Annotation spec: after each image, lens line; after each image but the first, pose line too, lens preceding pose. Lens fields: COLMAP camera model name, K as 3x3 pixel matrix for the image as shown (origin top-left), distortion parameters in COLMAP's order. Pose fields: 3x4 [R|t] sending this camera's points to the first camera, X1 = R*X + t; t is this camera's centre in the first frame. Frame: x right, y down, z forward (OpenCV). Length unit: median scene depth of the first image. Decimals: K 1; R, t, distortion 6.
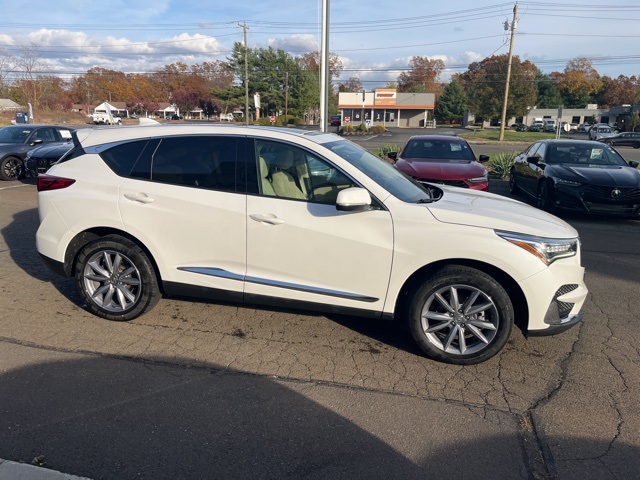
lens RADIAL K [[482.8, 0, 318.5], [0, 482.8, 243.3], [0, 0, 1]] dist [0.075882, -0.097276]
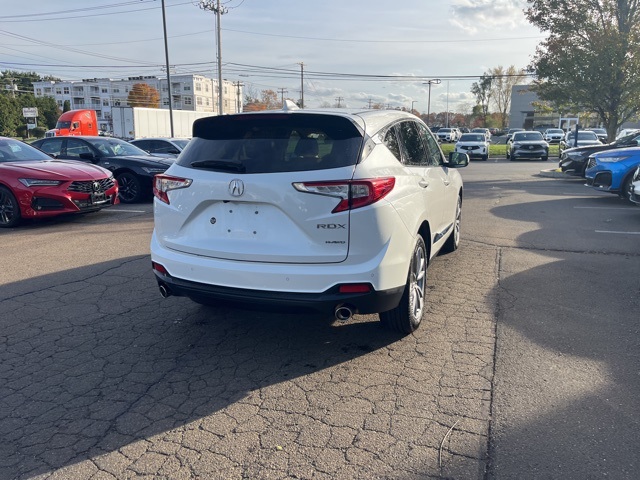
lens RADIAL K [[482.8, 0, 319.6], [0, 482.8, 236.1], [0, 0, 1]] dist [0.075882, -0.097276]
pose [[0.149648, -0.227549, 0.962199, -0.593771], [0.248052, 0.950675, 0.186245, -0.098816], [-0.957118, 0.210805, 0.198710, 0.452150]]
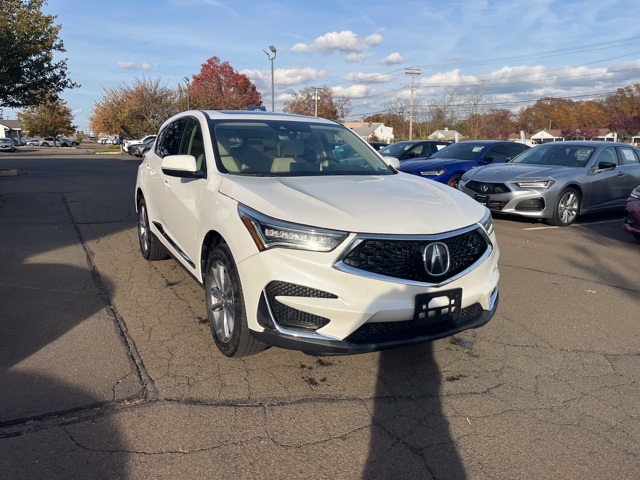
lens RADIAL K [[482.8, 0, 316.6], [0, 482.8, 231.0], [0, 0, 1]] dist [0.075882, -0.097276]
pose [[0.664968, 0.122893, -0.736692, 0.420254], [-0.182303, 0.983242, -0.000532, -0.001174], [0.724281, 0.134655, 0.676228, 0.197510]]
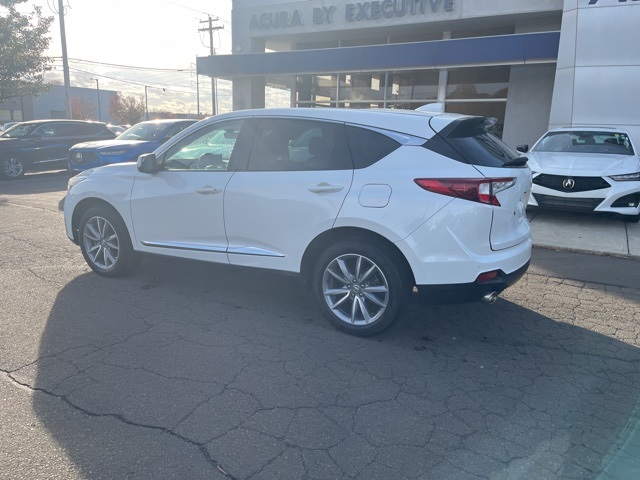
lens RADIAL K [[482.8, 0, 316.9], [0, 482.8, 240.8], [0, 0, 1]] dist [0.075882, -0.097276]
pose [[-0.954008, -0.106243, 0.280323, -0.225619], [0.031955, 0.893725, 0.447475, -0.227779], [-0.298072, 0.435853, -0.849226, 0.995015]]
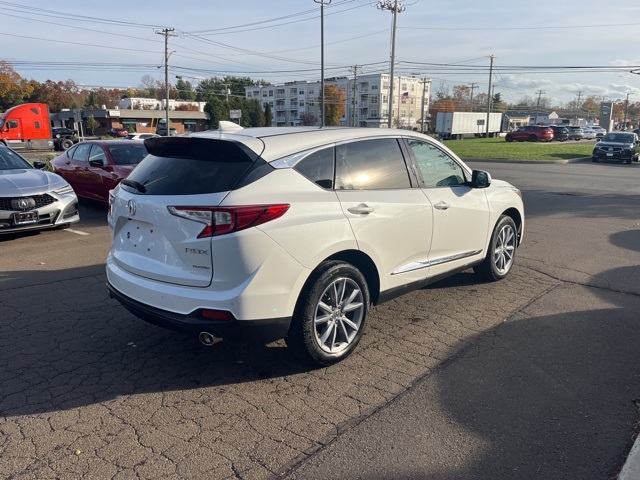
lens RADIAL K [[482.8, 0, 319.6], [0, 482.8, 245.7], [0, 0, 1]] dist [0.075882, -0.097276]
pose [[0.504432, -0.221419, 0.834579, -0.512954], [0.224320, 0.966979, 0.120963, -0.067840], [-0.833804, 0.126195, 0.537444, 0.260866]]
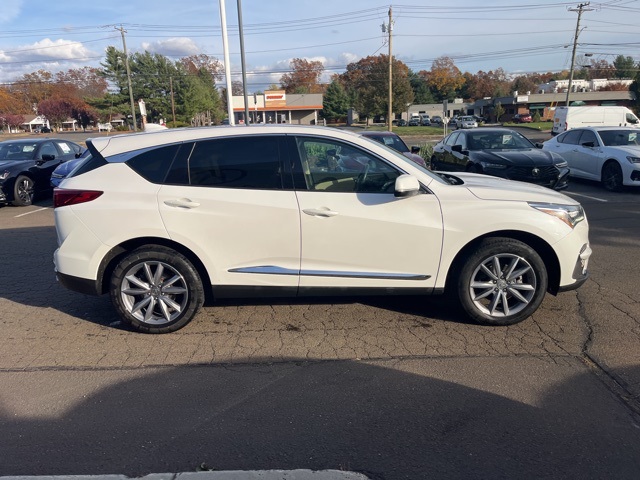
lens RADIAL K [[482.8, 0, 318.8], [0, 482.8, 242.6], [0, 0, 1]] dist [0.075882, -0.097276]
pose [[0.972398, -0.102899, 0.209413, -0.137728], [0.104241, 0.994541, 0.004645, 0.003890], [-0.208748, 0.017312, 0.977816, -0.004553]]
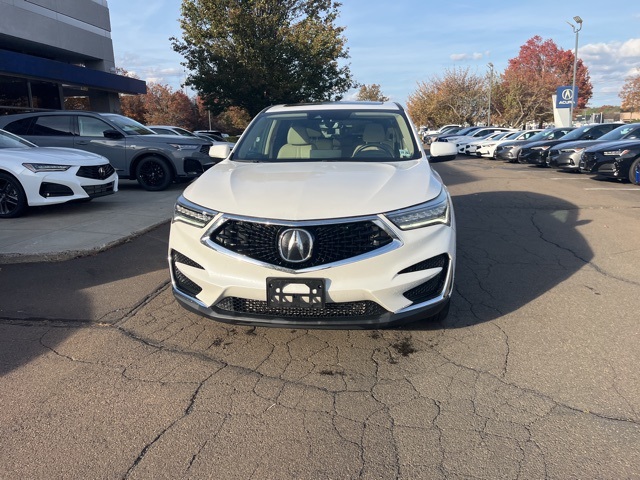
lens RADIAL K [[482.8, 0, 317.7], [0, 482.8, 229.1], [0, 0, 1]] dist [0.075882, -0.097276]
pose [[0.098059, 0.171481, -0.980295, 0.545387], [-0.220345, 0.964335, 0.146648, -0.055600], [0.970481, 0.201623, 0.132346, 0.435522]]
